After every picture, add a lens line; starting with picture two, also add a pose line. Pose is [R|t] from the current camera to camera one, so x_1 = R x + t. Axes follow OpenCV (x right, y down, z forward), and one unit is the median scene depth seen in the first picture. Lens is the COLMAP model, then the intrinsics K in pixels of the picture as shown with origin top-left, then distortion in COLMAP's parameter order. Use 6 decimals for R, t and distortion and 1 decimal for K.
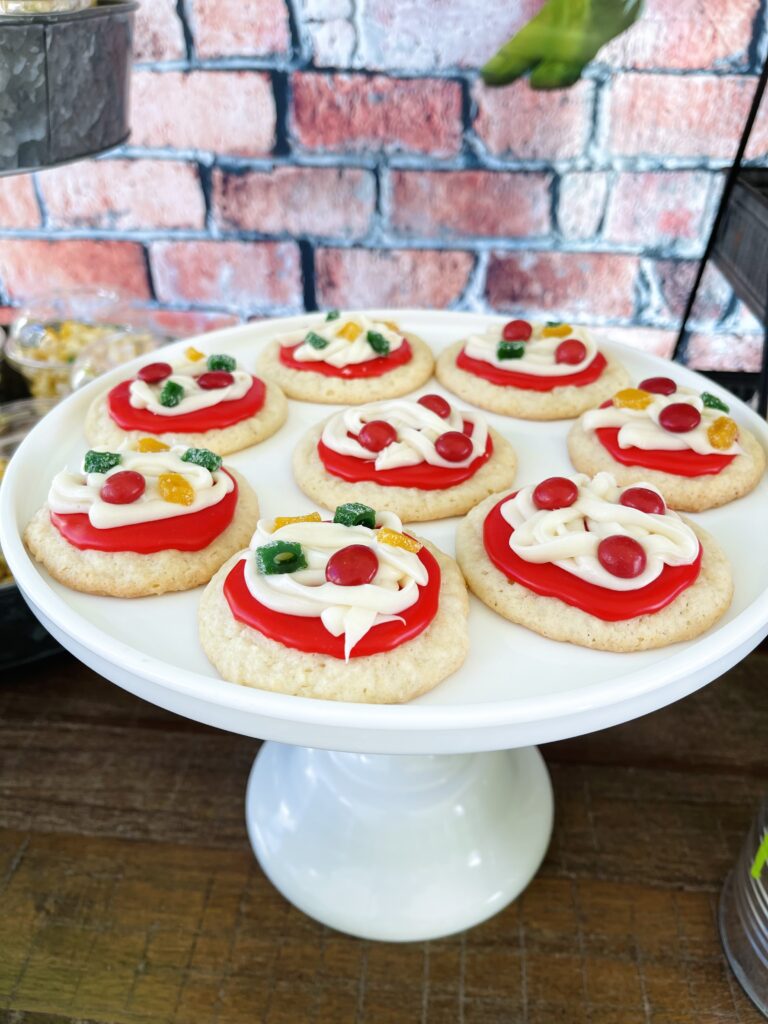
lens RADIAL K [[772.0, 0, 386.0], [0, 772.0, 512.4], [0, 0, 1]] dist [-0.008348, -0.004268]
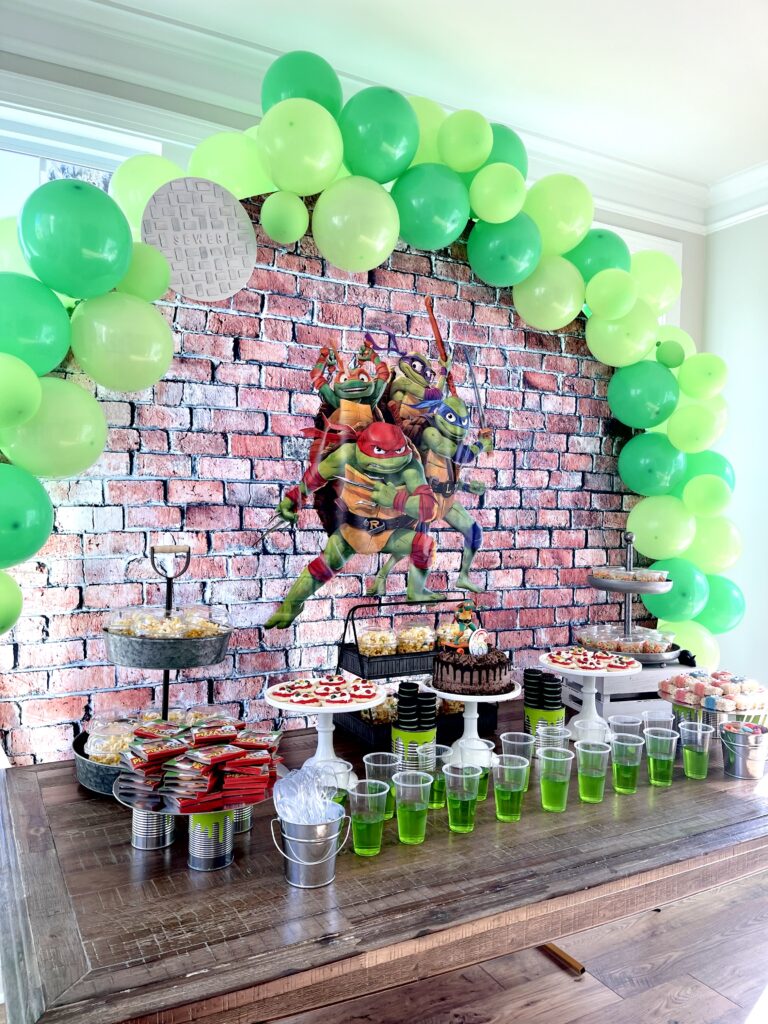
lens RADIAL K [[772.0, 0, 384.2], [0, 772.0, 513.9], [0, 0, 1]] dist [-0.008348, -0.004268]
pose [[0.824831, -0.001565, 0.565377, -1.290140], [0.301473, 0.847188, -0.437477, 0.636865], [-0.478296, 0.531291, 0.699259, -1.816246]]
